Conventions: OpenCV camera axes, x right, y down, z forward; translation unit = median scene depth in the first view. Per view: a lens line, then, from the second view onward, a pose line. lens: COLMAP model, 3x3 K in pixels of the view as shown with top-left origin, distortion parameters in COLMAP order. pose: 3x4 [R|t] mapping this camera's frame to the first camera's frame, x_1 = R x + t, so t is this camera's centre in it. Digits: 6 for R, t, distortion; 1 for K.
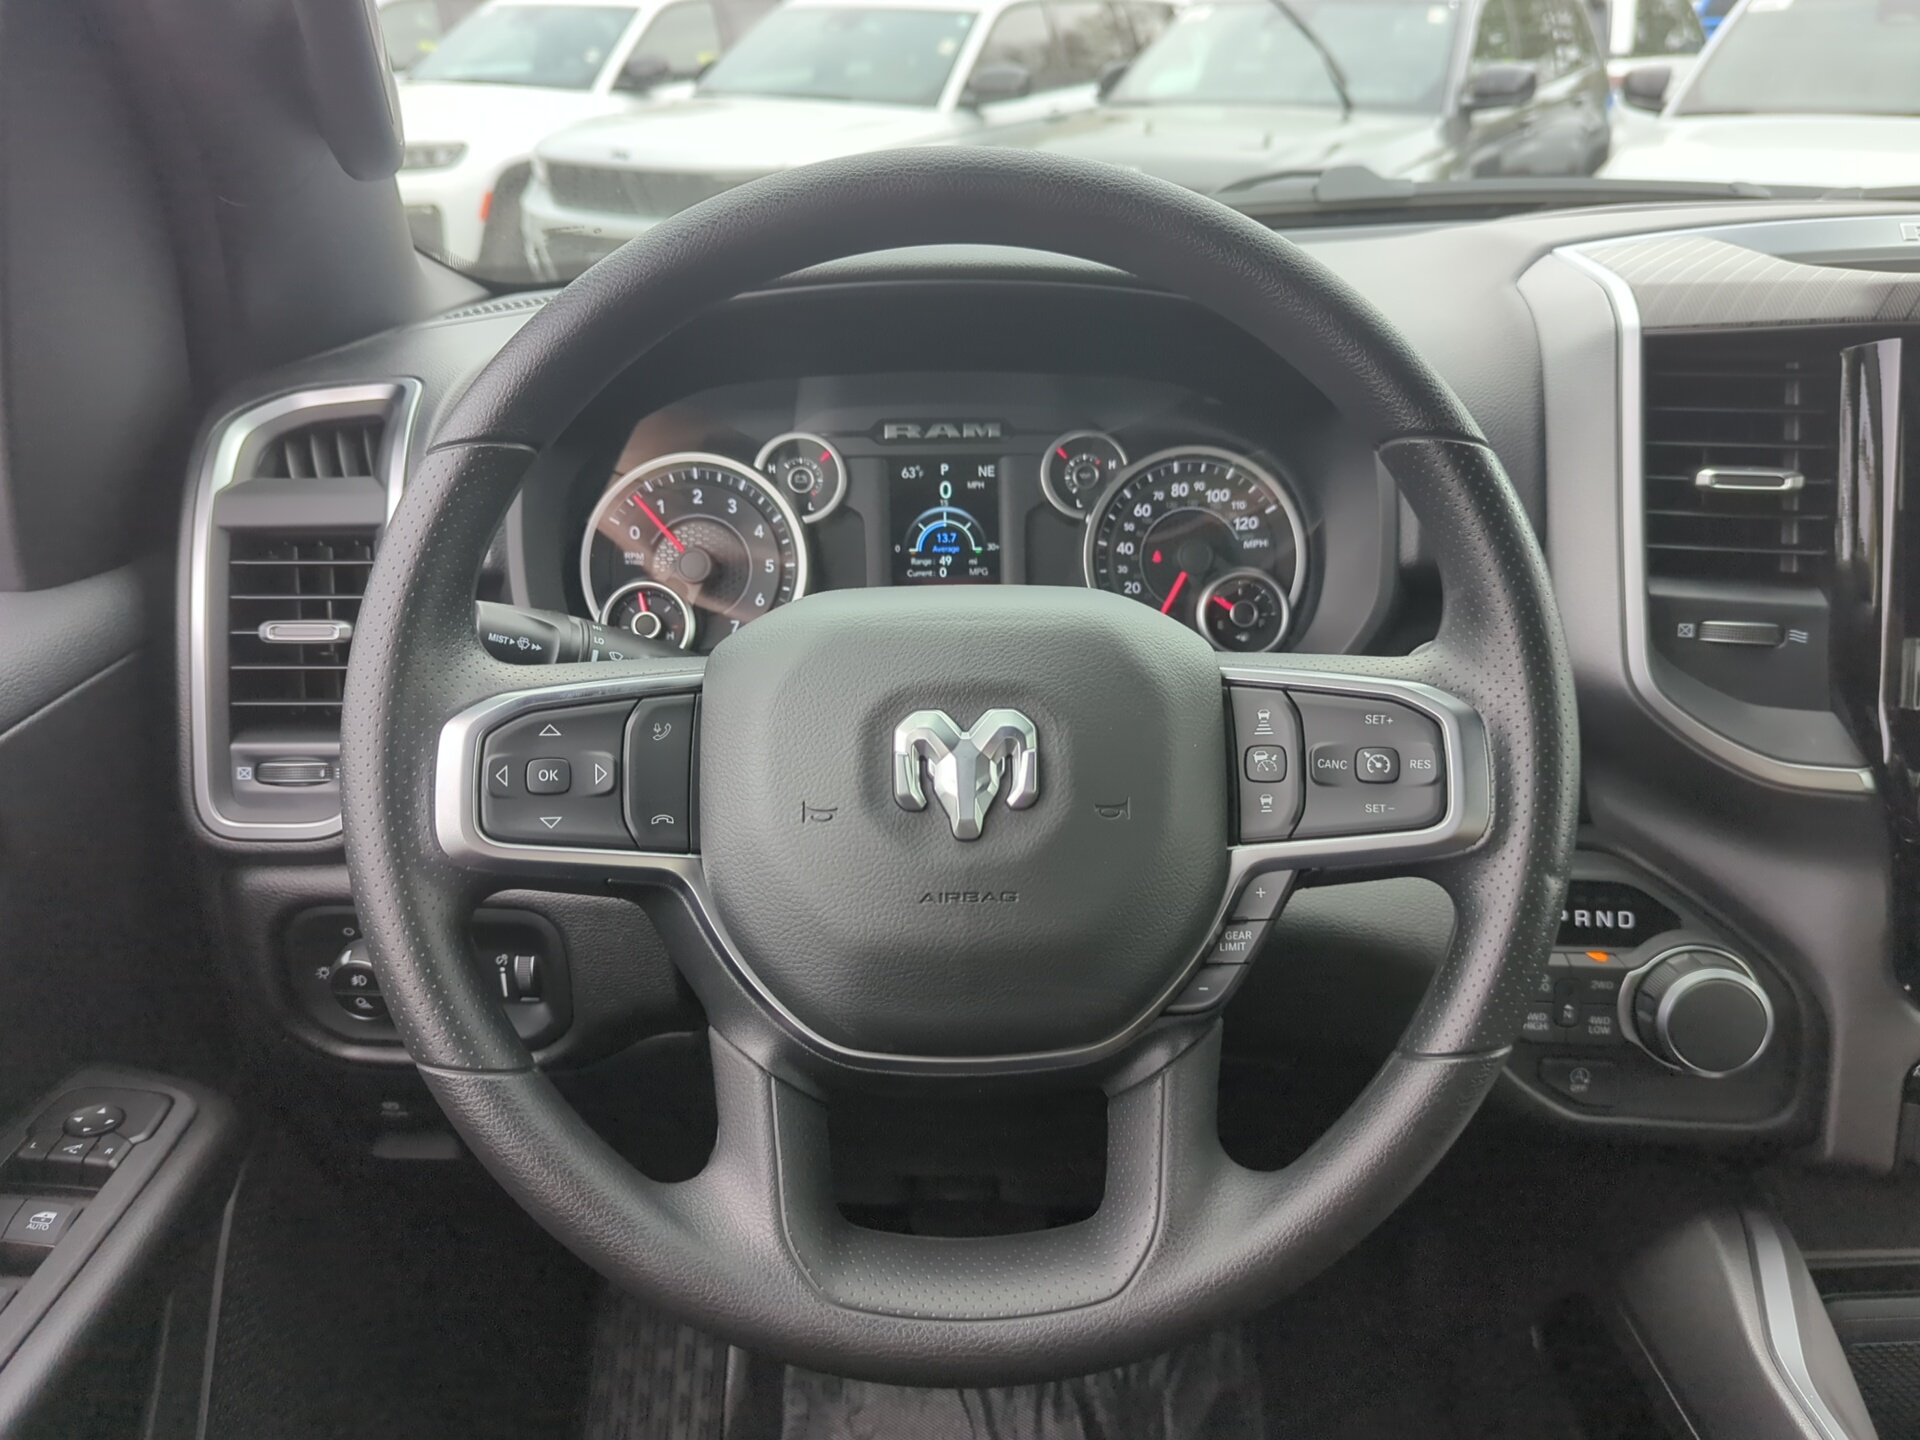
lens RADIAL K [[1556.7, 0, 971.2], [0, 1556.7, 706.1], [0, 0, 1]] dist [0.062077, -0.061709]
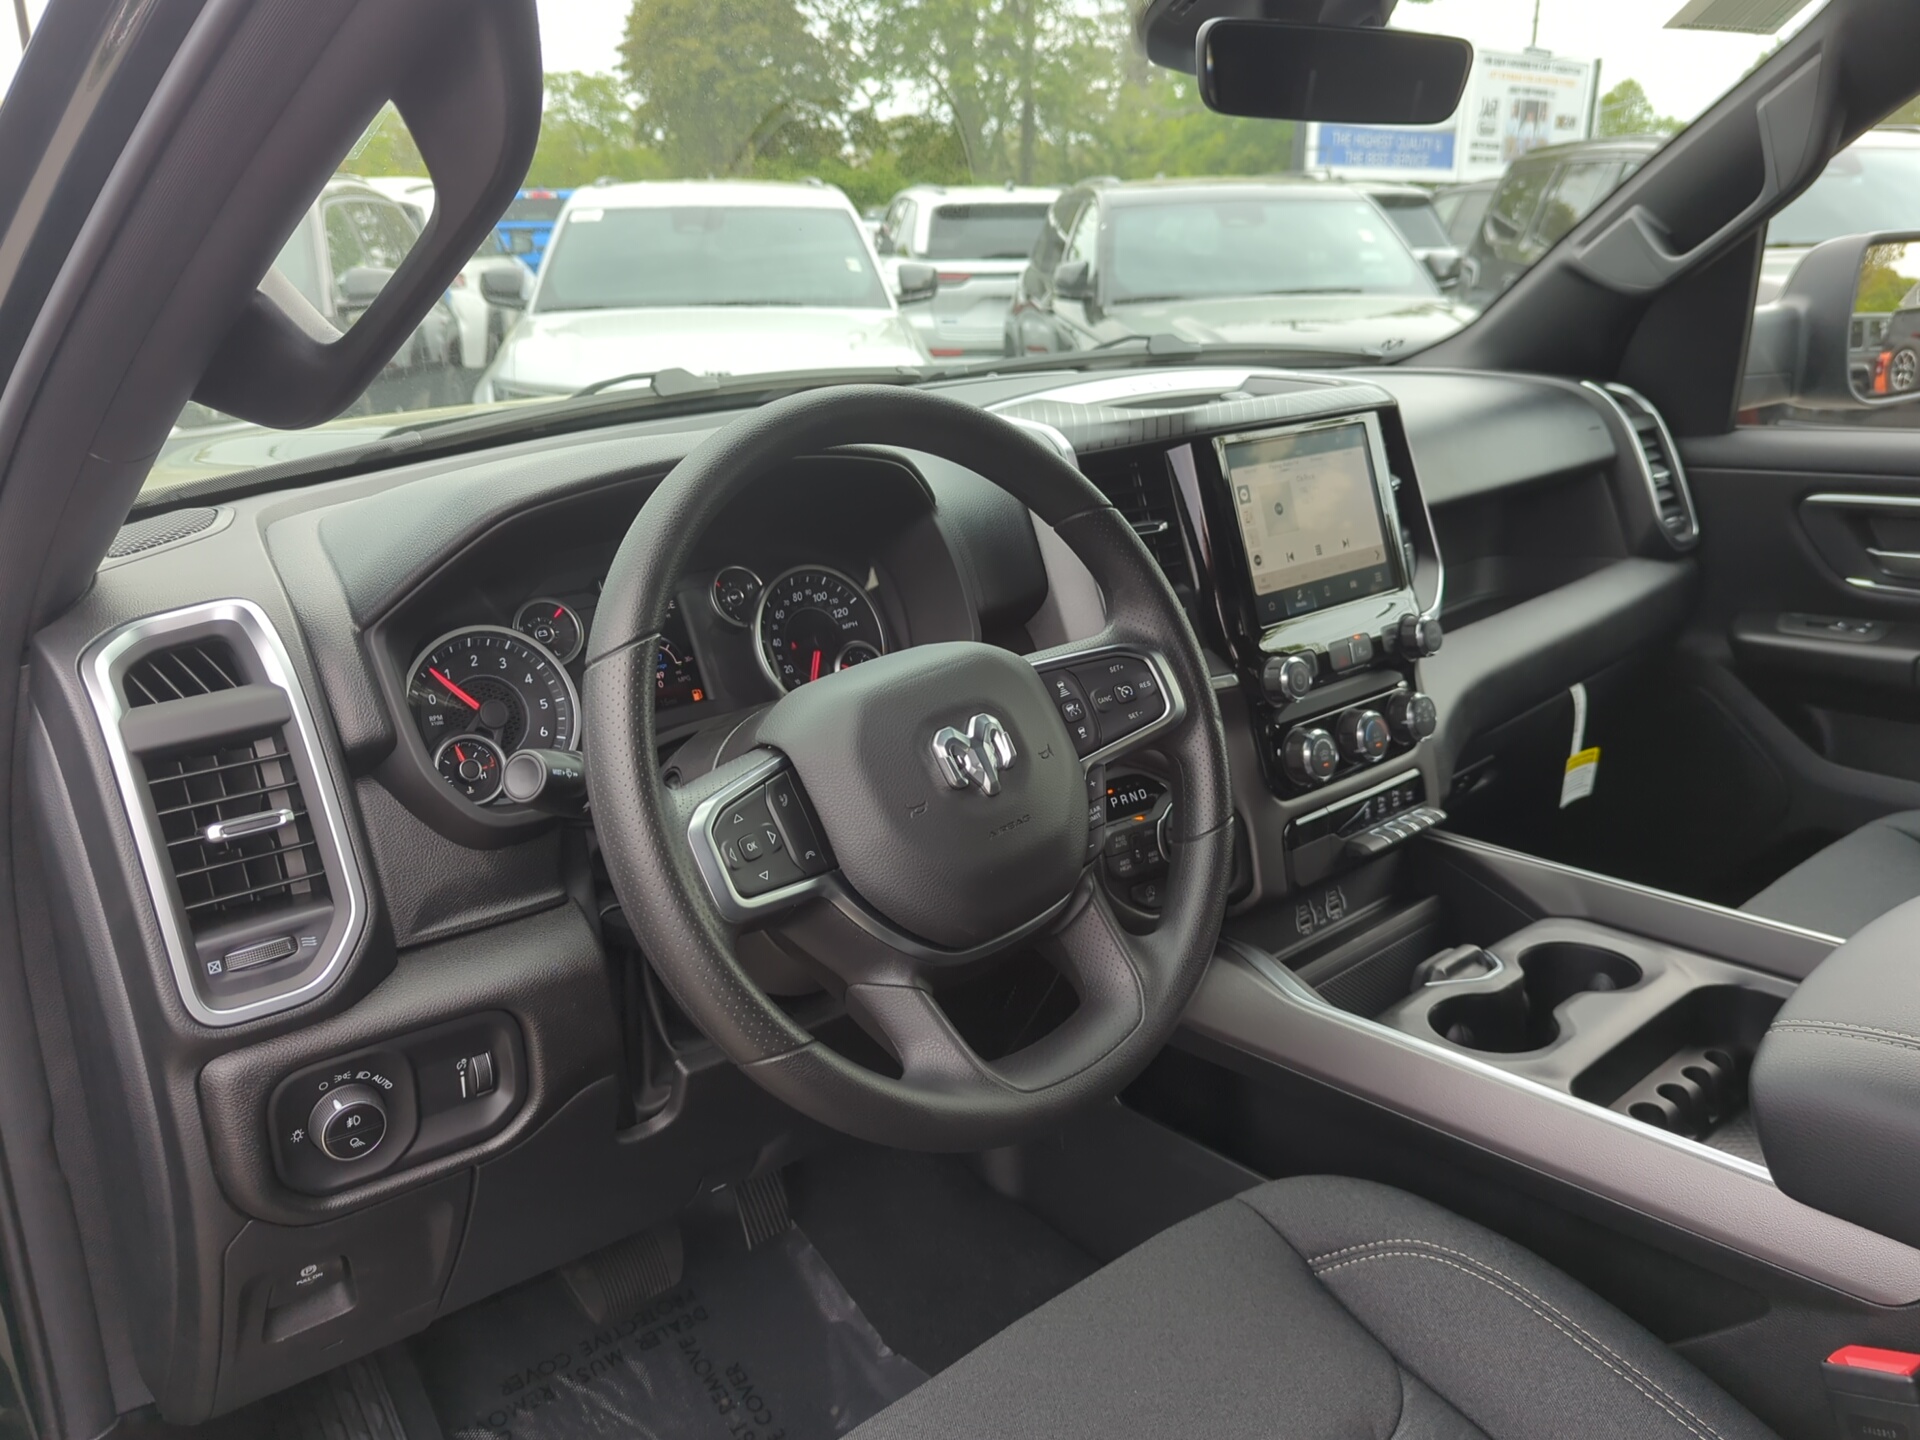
lens RADIAL K [[1556.7, 0, 997.2], [0, 1556.7, 707.6], [0, 0, 1]] dist [0.062077, -0.061709]
pose [[0.746448, -0.196351, 0.635816, -0.694447], [0.264701, 0.964243, -0.012984, 0.026253], [-0.610532, 0.177993, 0.771731, -0.192904]]
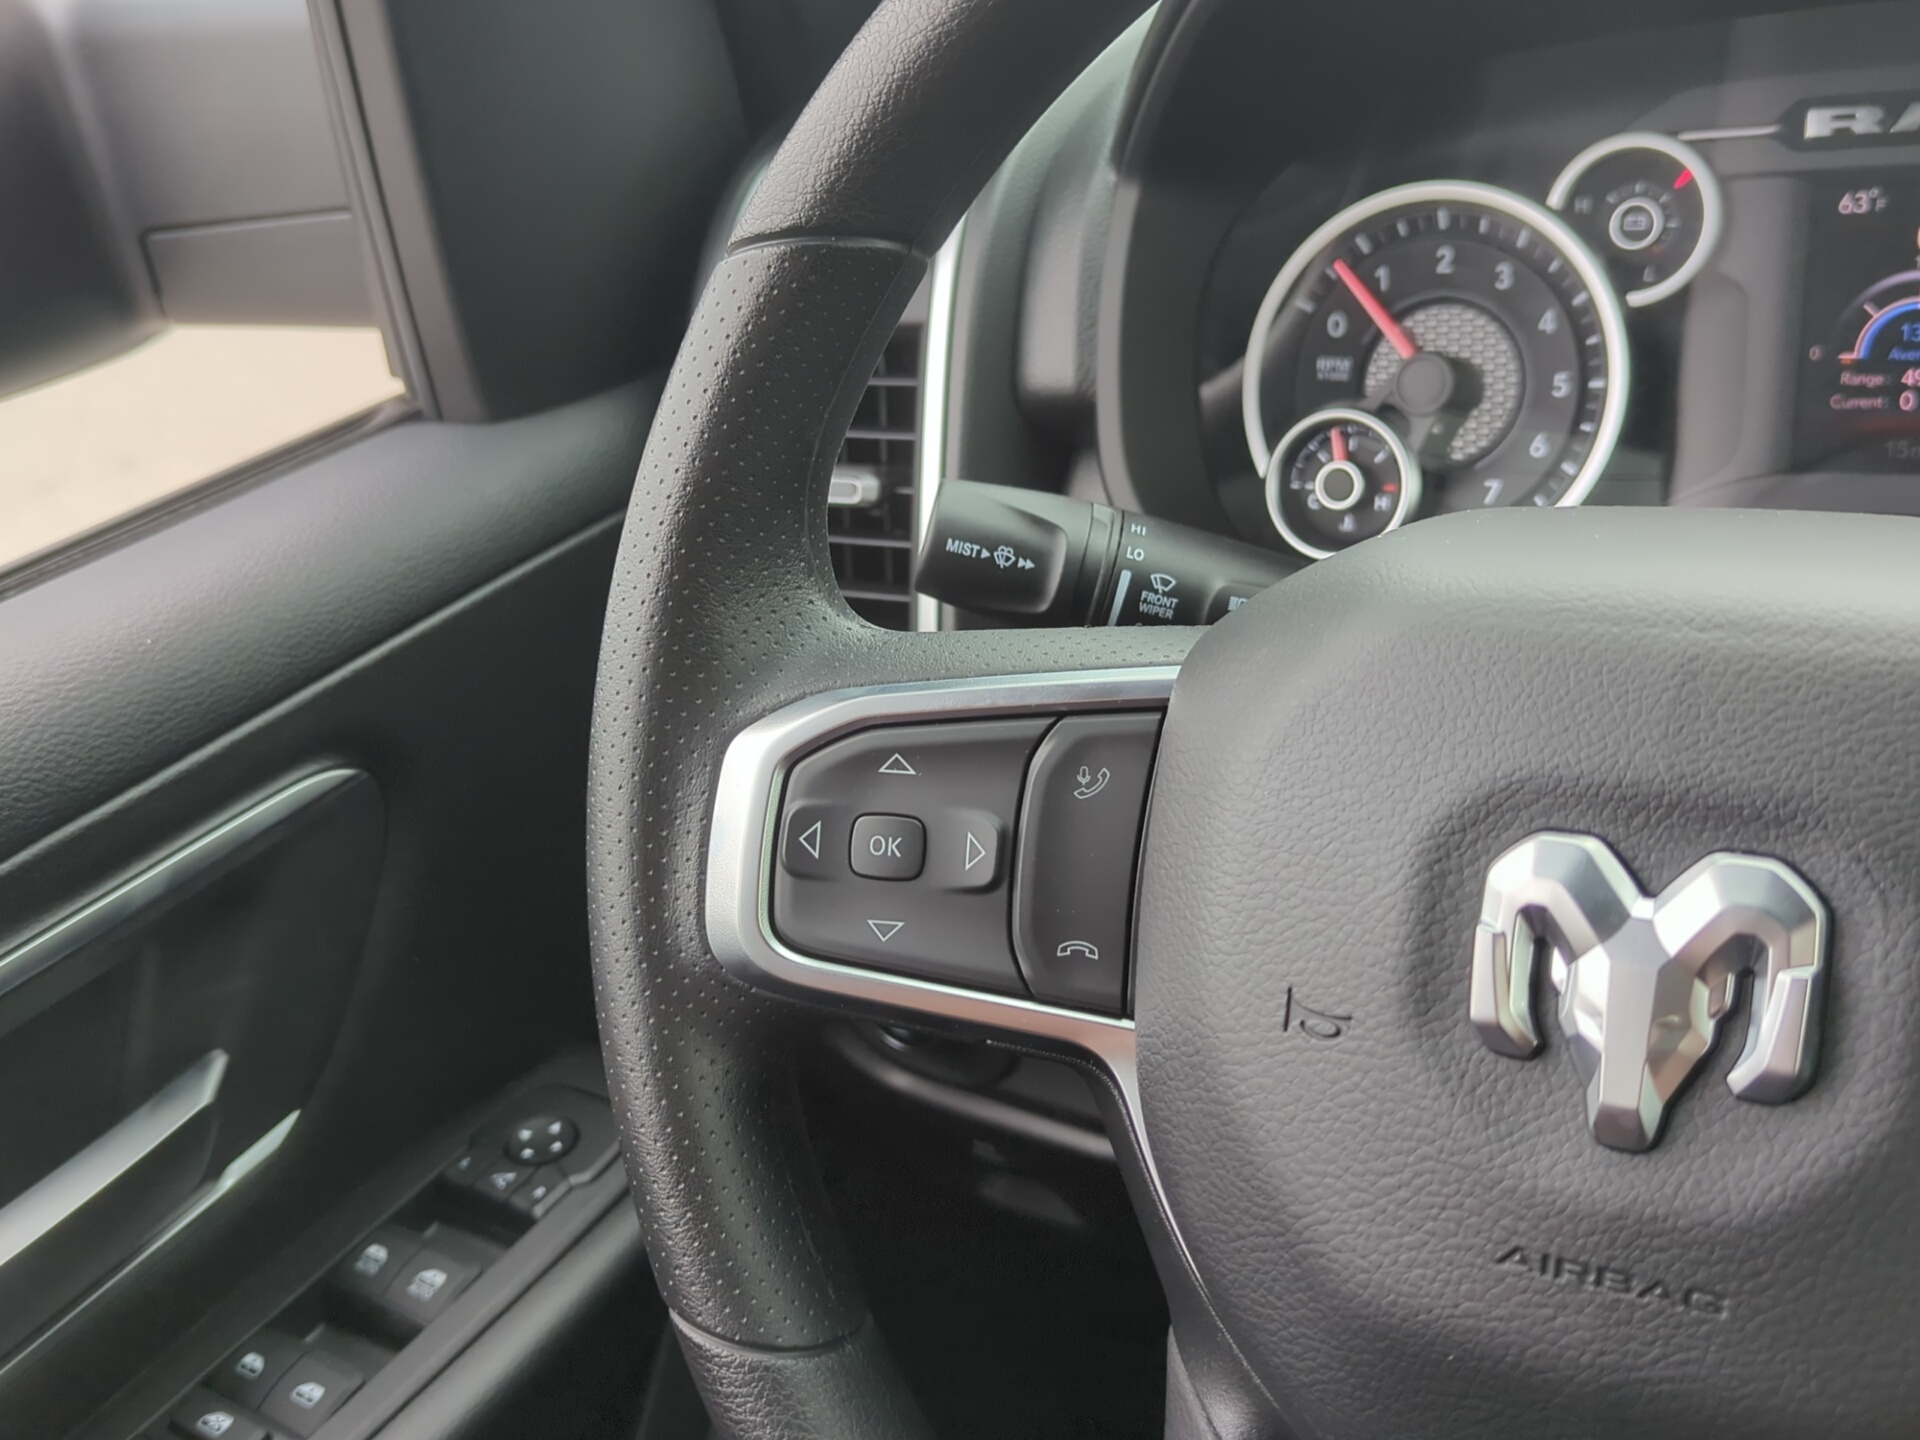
lens RADIAL K [[1980.0, 0, 981.4], [0, 1980.0, 697.6], [0, 0, 1]] dist [0.016858, 0.000000]
pose [[0.842827, 0.103696, -0.528100, 0.086140], [-0.035642, 0.989863, 0.137482, -0.073974], [0.537003, -0.097051, 0.837979, 0.305759]]
